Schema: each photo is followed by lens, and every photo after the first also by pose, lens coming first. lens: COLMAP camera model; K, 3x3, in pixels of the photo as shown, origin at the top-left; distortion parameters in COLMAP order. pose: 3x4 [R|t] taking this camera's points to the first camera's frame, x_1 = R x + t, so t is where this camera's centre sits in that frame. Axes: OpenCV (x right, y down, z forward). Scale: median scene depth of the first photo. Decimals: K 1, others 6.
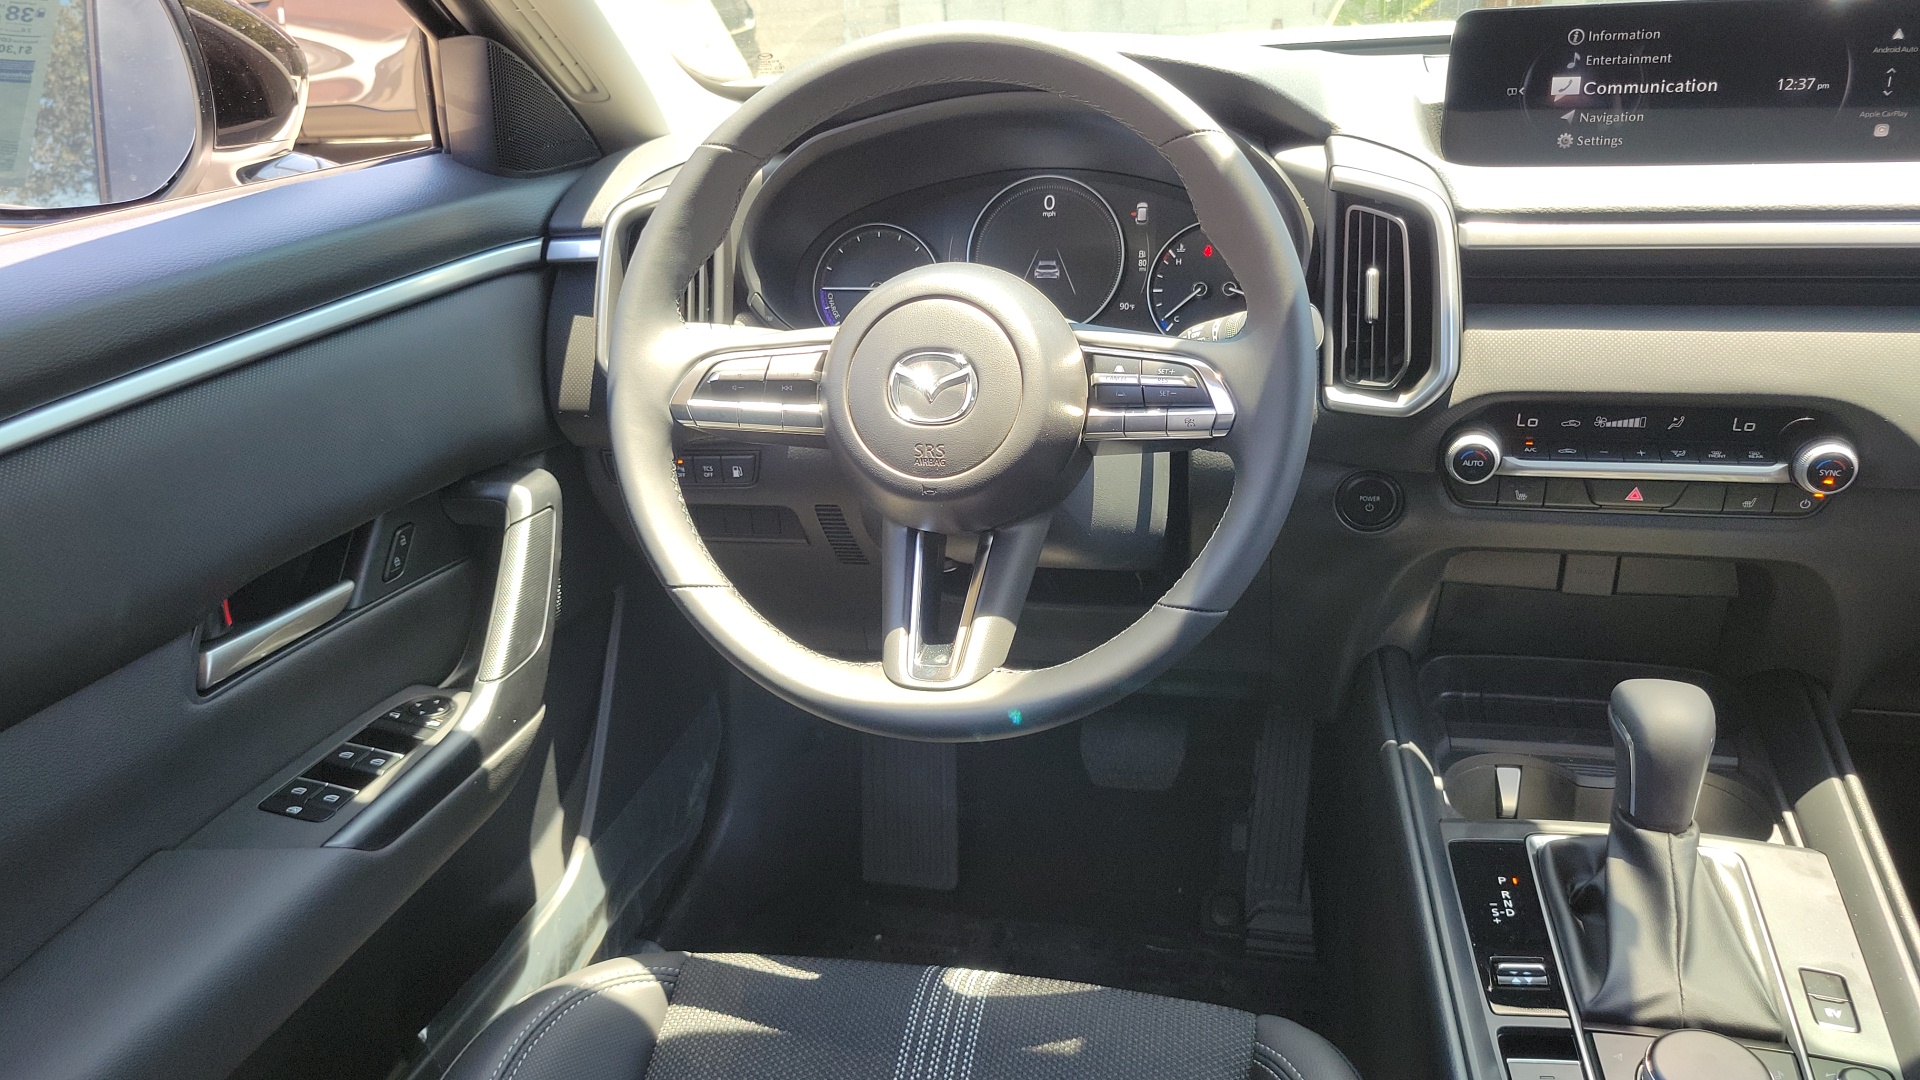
lens RADIAL K [[1430.0, 0, 970.2], [0, 1430.0, 540.9], [0, 0, 1]] dist [0.026815, -0.022494]
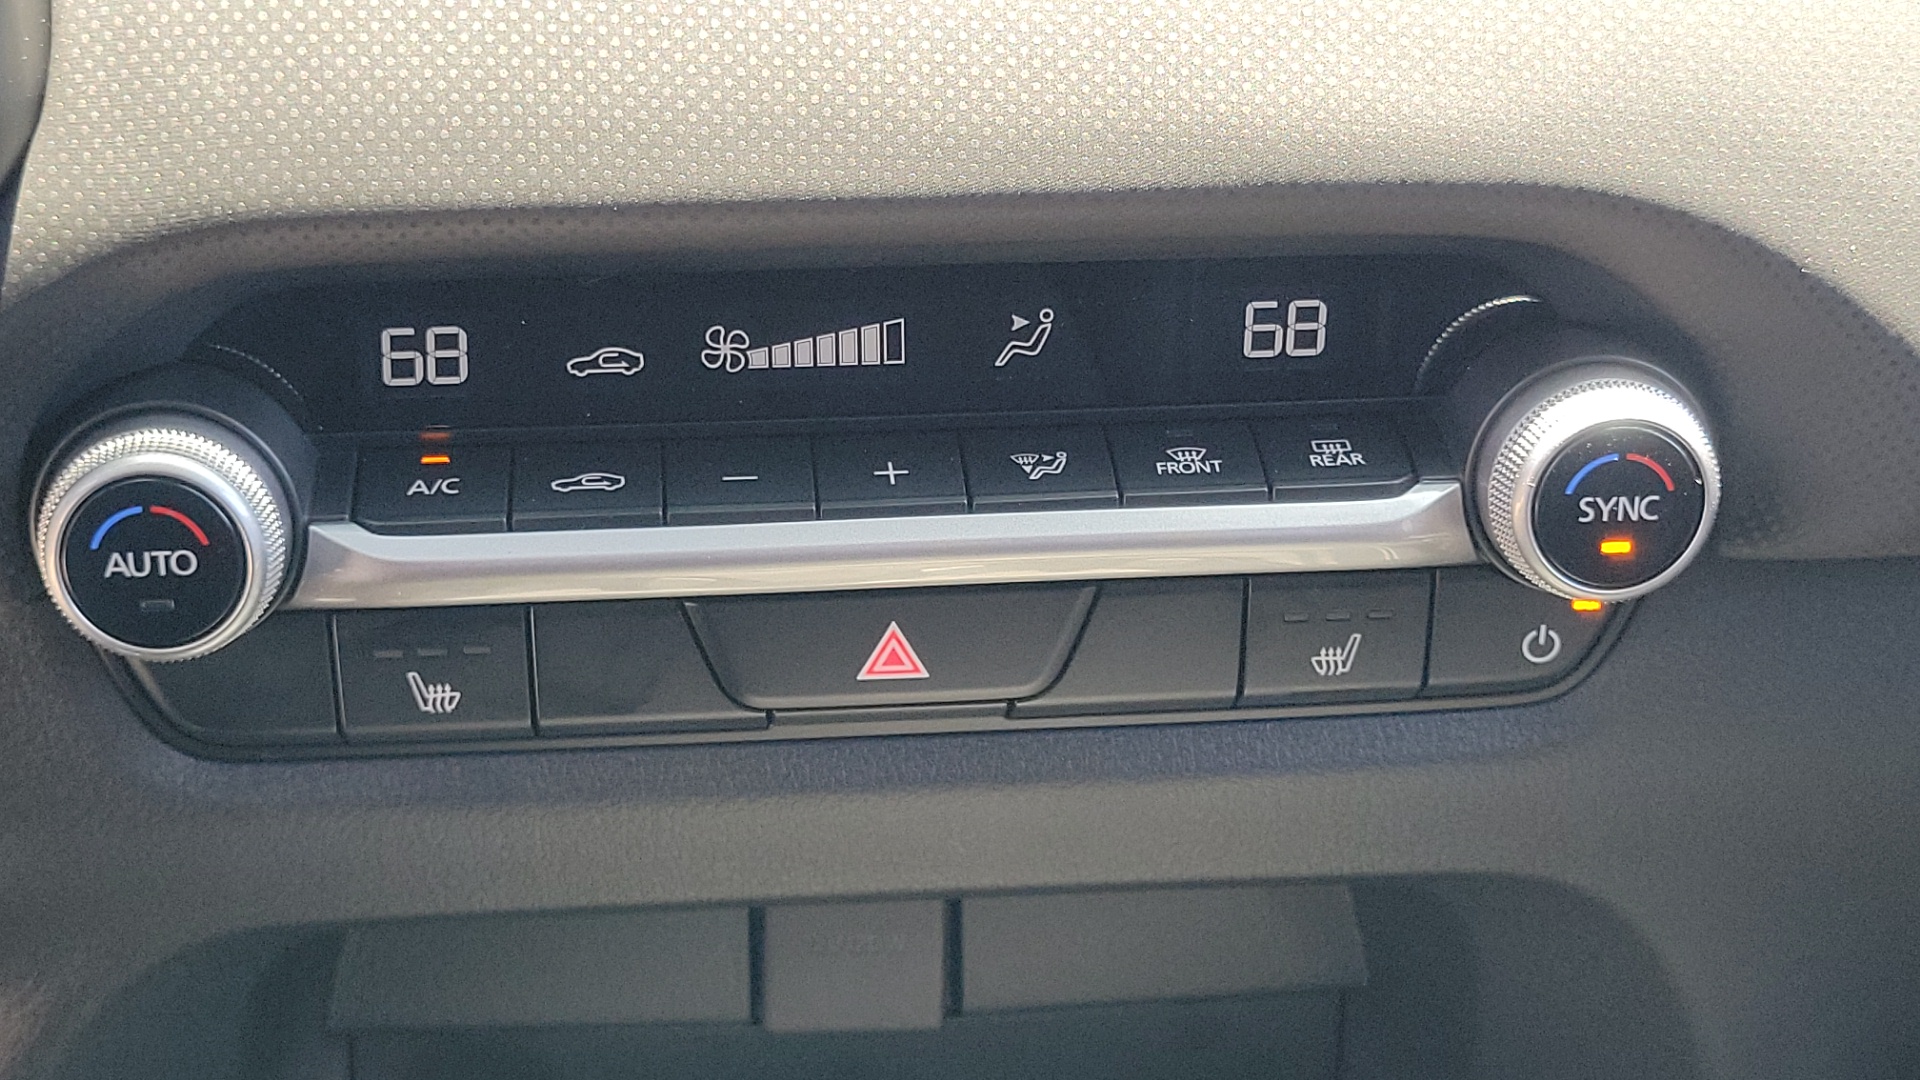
lens RADIAL K [[2789.4, 0, 963.8], [0, 2789.4, 539.2], [0, 0, 1]] dist [-0.017085, 0.000000]
pose [[0.951425, -0.062254, 0.301521, 0.339943], [0.083967, 0.994686, -0.059581, -0.023027], [-0.296209, 0.082004, 0.951596, 0.568561]]
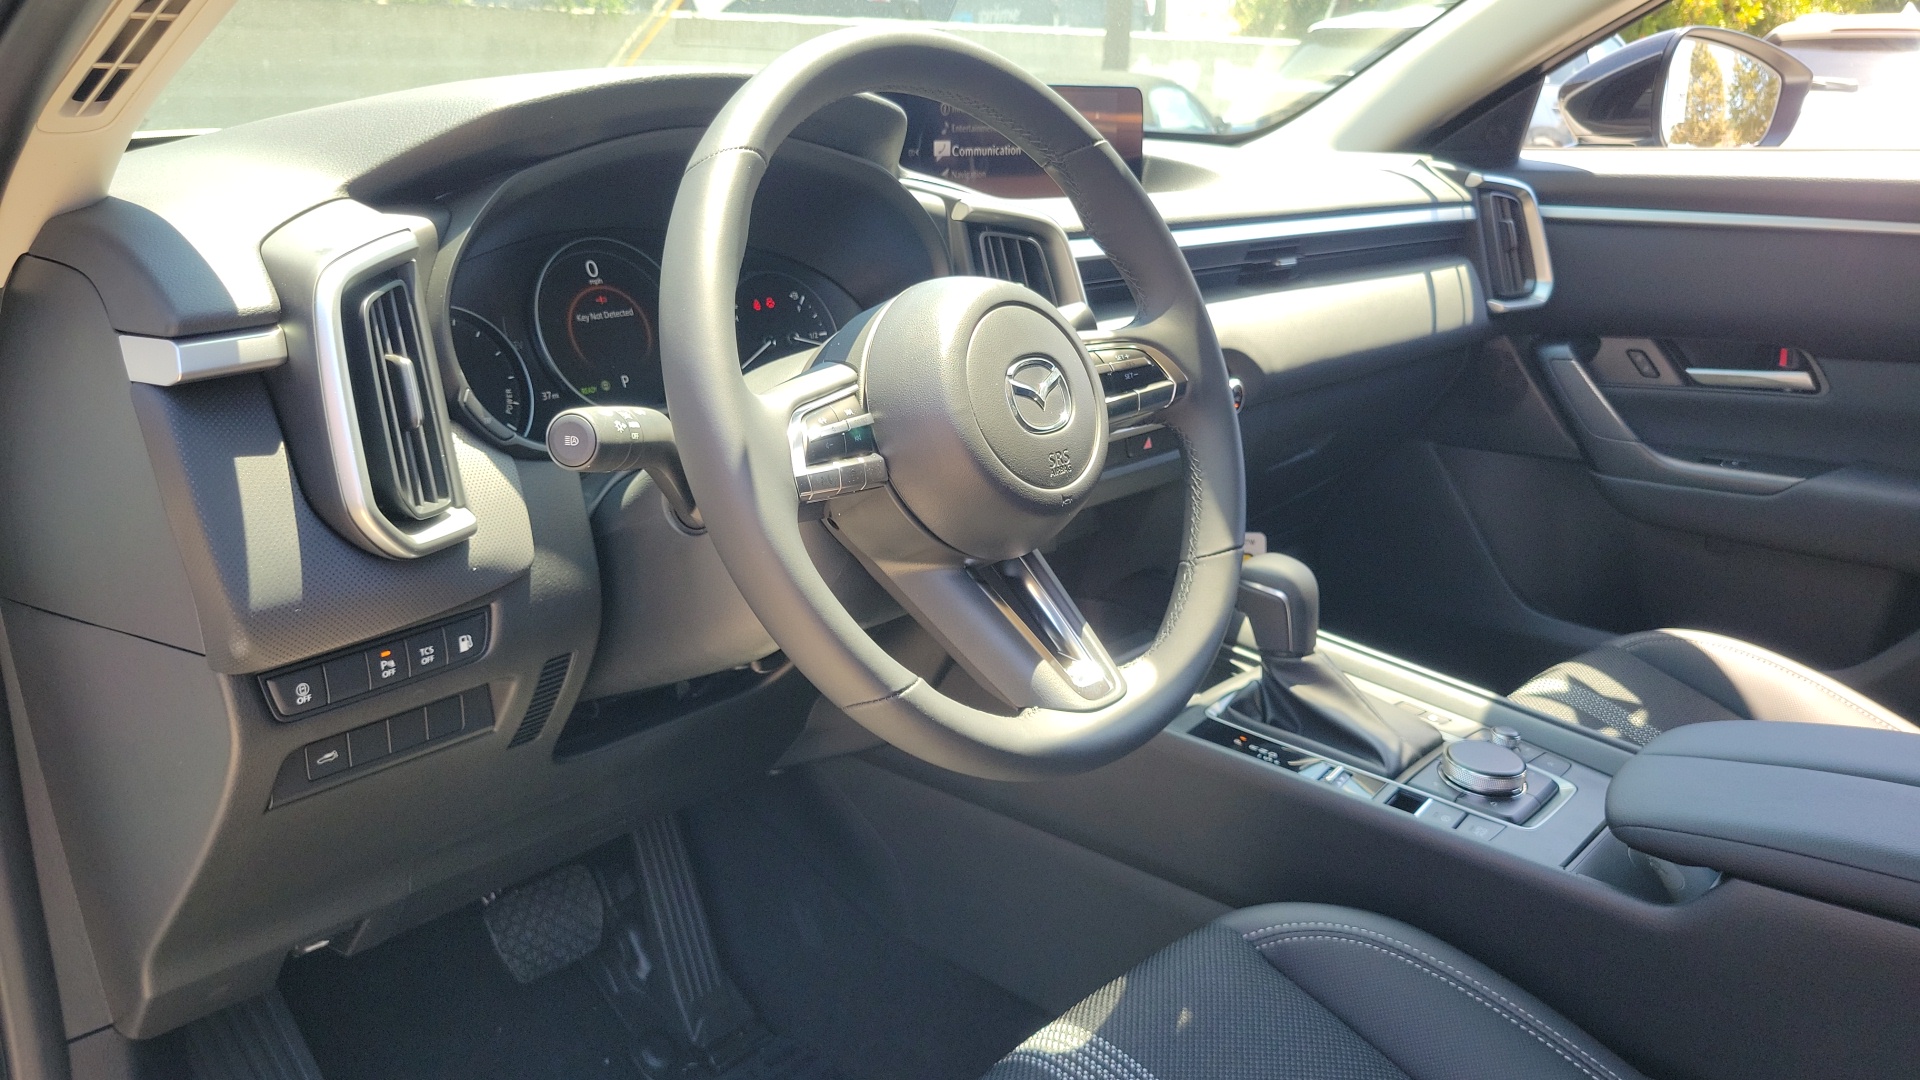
lens RADIAL K [[1430.0, 0, 945.7], [0, 1430.0, 554.2], [0, 0, 1]] dist [0.026815, -0.022494]
pose [[0.478226, -0.208229, 0.853194, -0.759855], [0.305267, 0.950322, 0.060828, -0.071149], [-0.823475, 0.231363, 0.518034, 0.499821]]
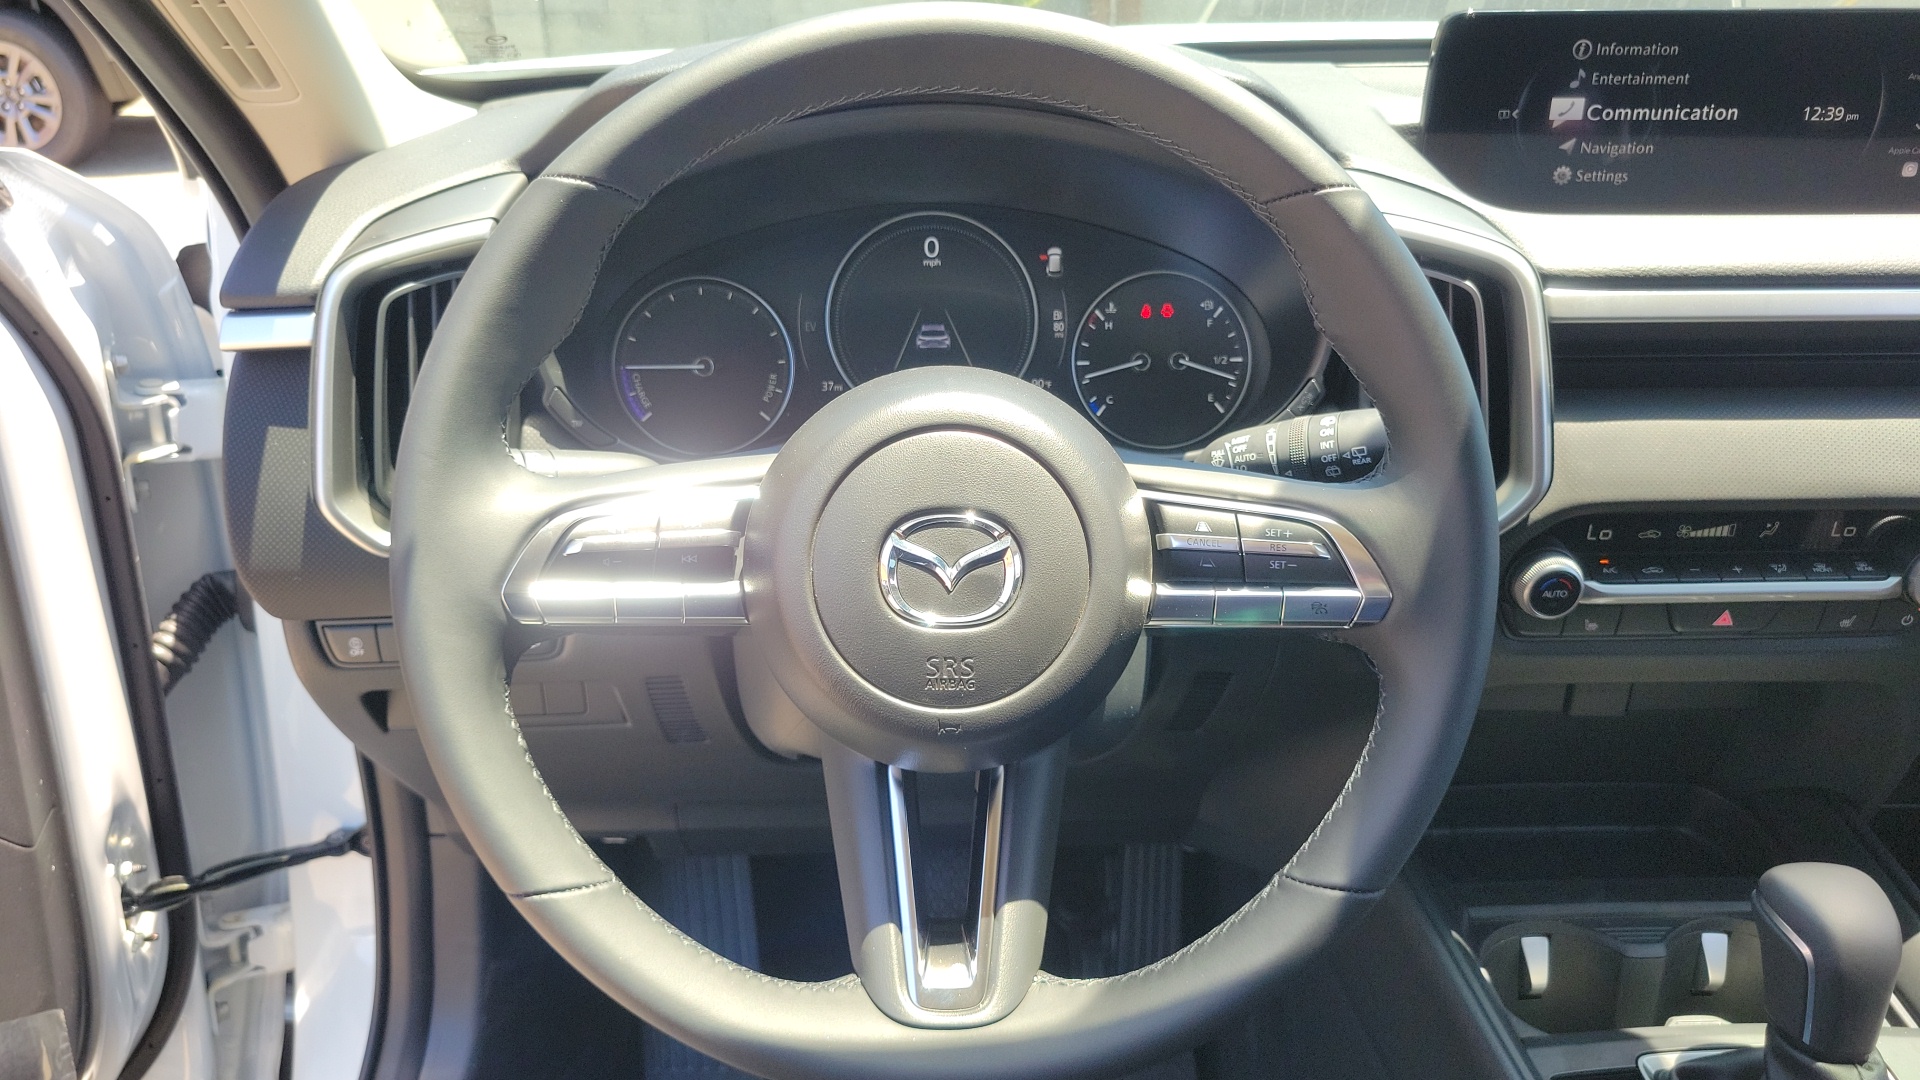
lens RADIAL K [[1430.0, 0, 958.3], [0, 1430.0, 544.4], [0, 0, 1]] dist [0.026815, -0.022494]
pose [[0.966351, -0.057912, 0.250623, -0.158039], [0.055061, 0.998314, 0.018378, -0.113299], [-0.251265, -0.003960, 0.967910, 0.322023]]
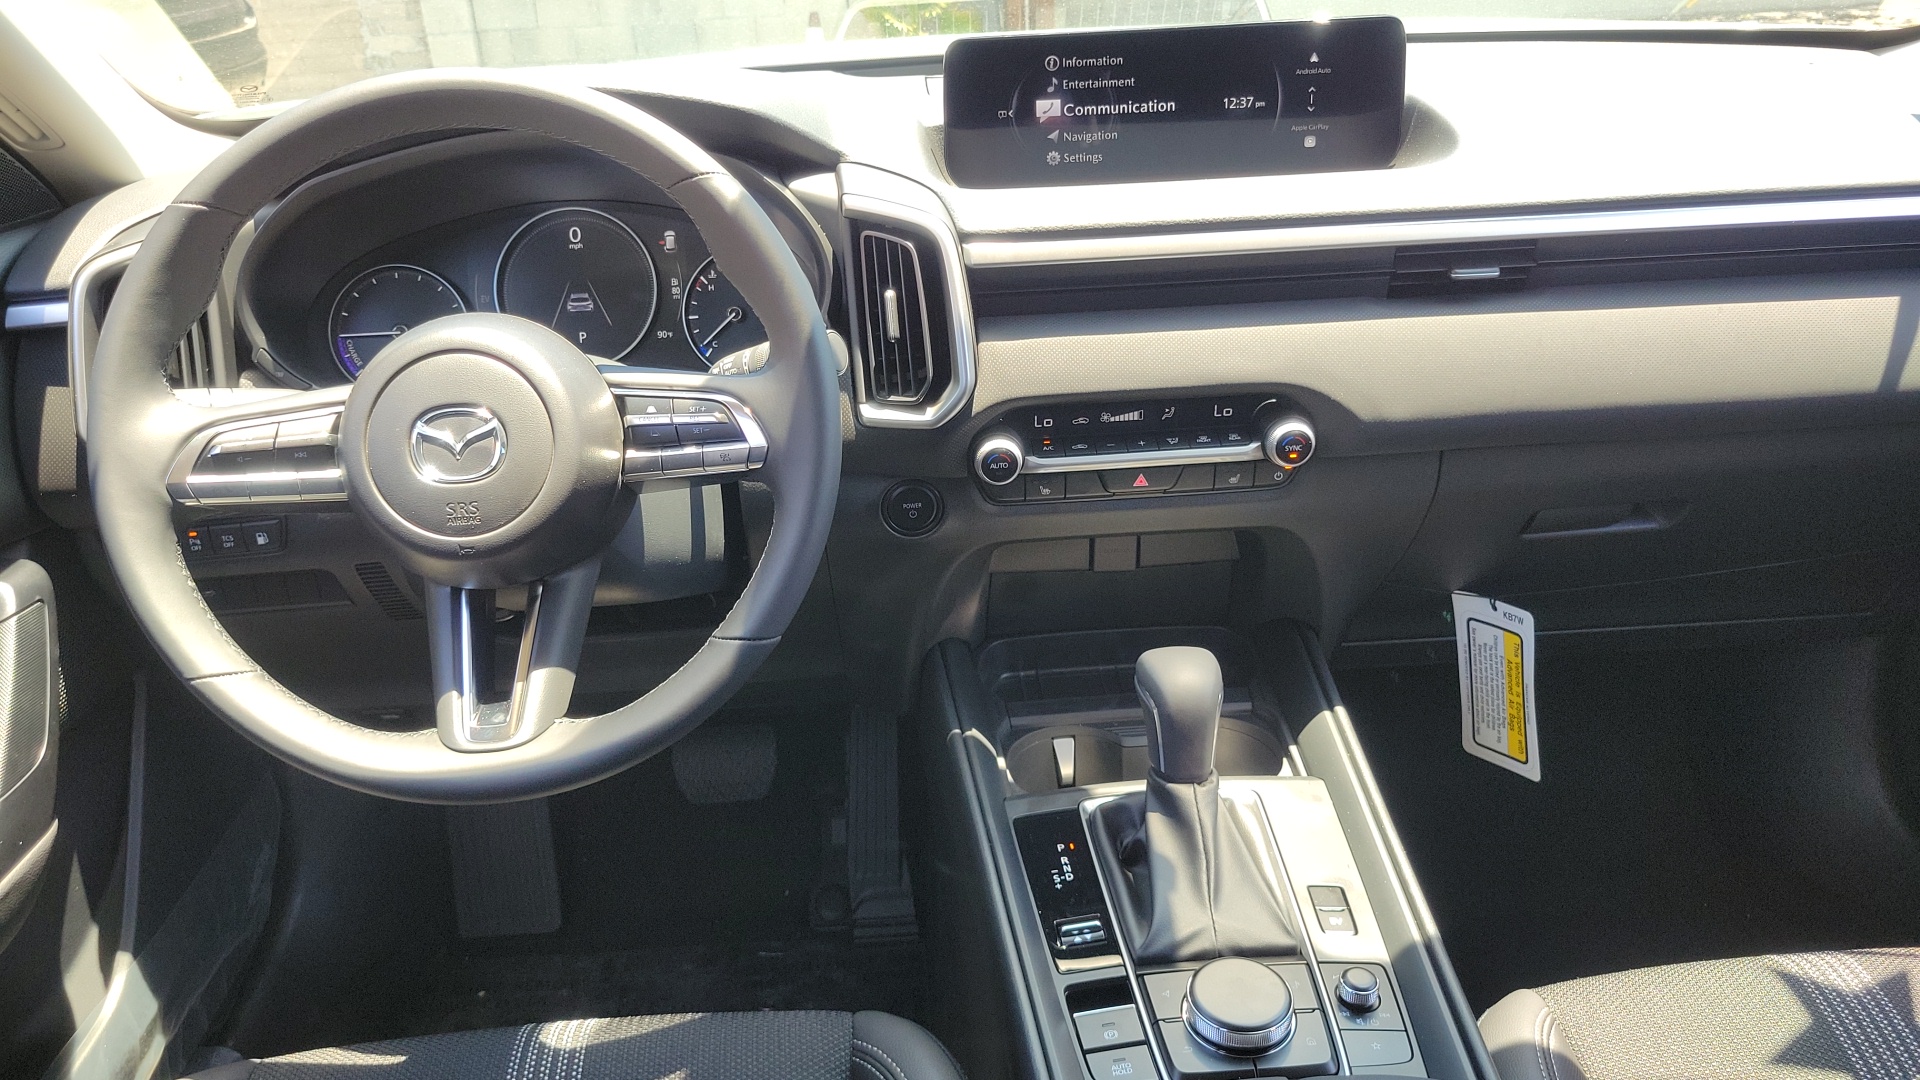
lens RADIAL K [[1430.0, 0, 933.3], [0, 1430.0, 537.7], [0, 0, 1]] dist [0.026815, -0.022494]
pose [[0.962555, -0.102827, 0.250829, 0.028861], [0.101850, 0.994656, 0.016909, -0.023484], [-0.251227, 0.009271, 0.967884, -0.024317]]
